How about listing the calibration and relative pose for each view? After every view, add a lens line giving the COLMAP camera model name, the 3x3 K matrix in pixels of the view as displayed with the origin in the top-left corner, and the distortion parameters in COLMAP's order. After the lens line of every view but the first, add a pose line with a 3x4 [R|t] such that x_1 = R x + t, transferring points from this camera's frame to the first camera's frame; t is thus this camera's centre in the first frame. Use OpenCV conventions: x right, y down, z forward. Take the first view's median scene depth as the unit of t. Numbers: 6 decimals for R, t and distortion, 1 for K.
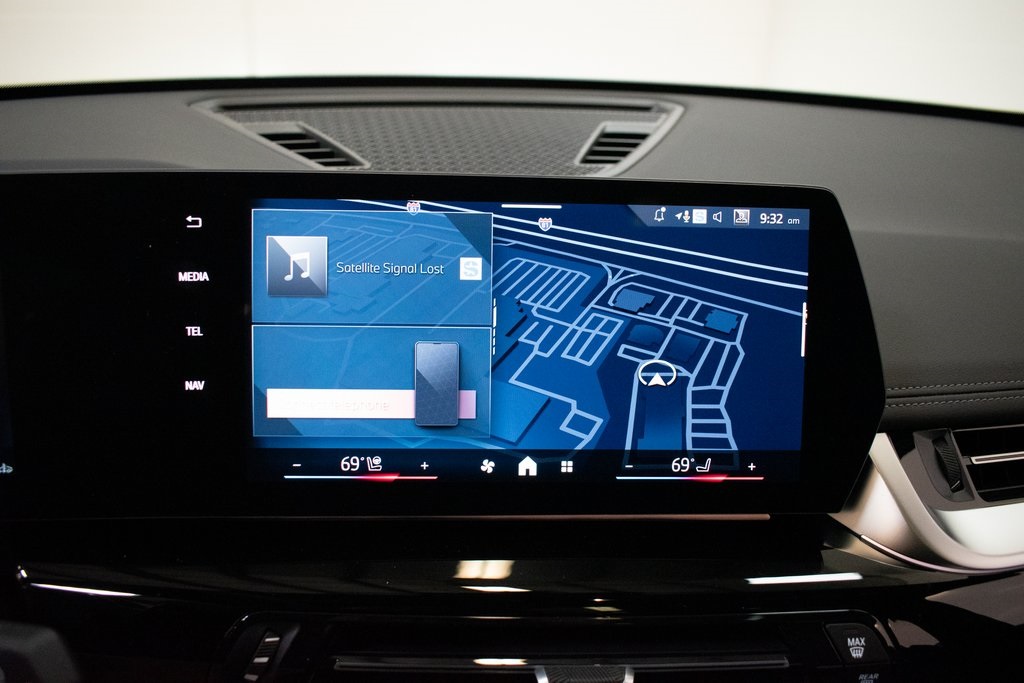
lens RADIAL K [[779.5, 0, 512.0], [0, 779.5, 341.5], [0, 0, 1]] dist [-0.119308, 0.047244]
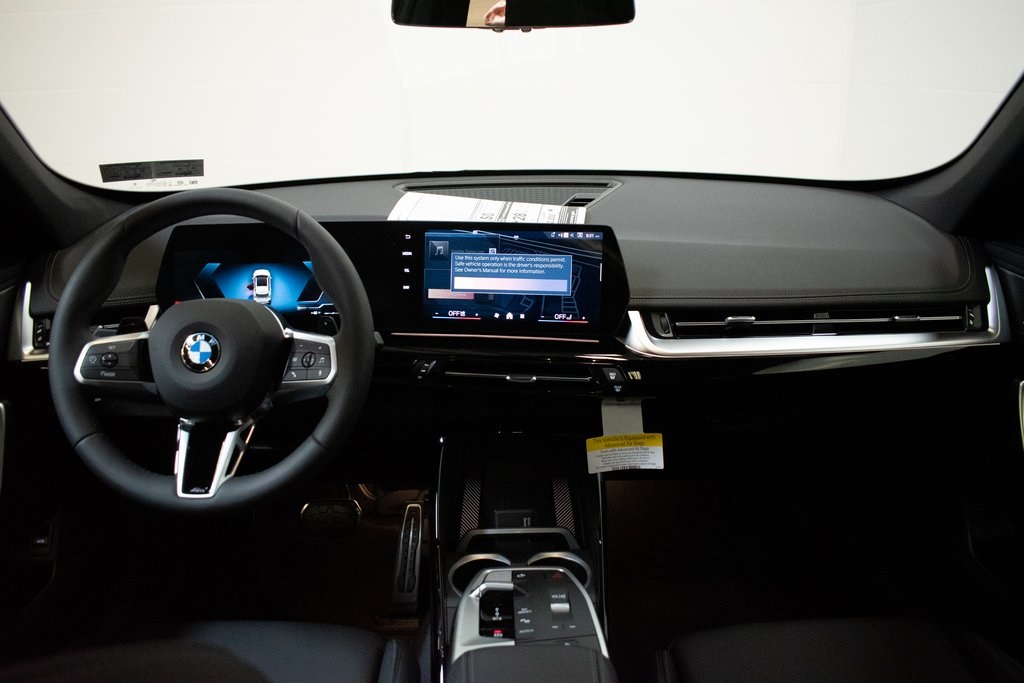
lens RADIAL K [[779.5, 0, 512.0], [0, 779.5, 341.5], [0, 0, 1]] dist [-0.119308, 0.047244]
pose [[0.984730, 0.022778, -0.172593, 0.575058], [-0.027766, 0.999262, -0.026538, 0.349829], [0.171861, 0.030925, 0.984636, -2.075318]]
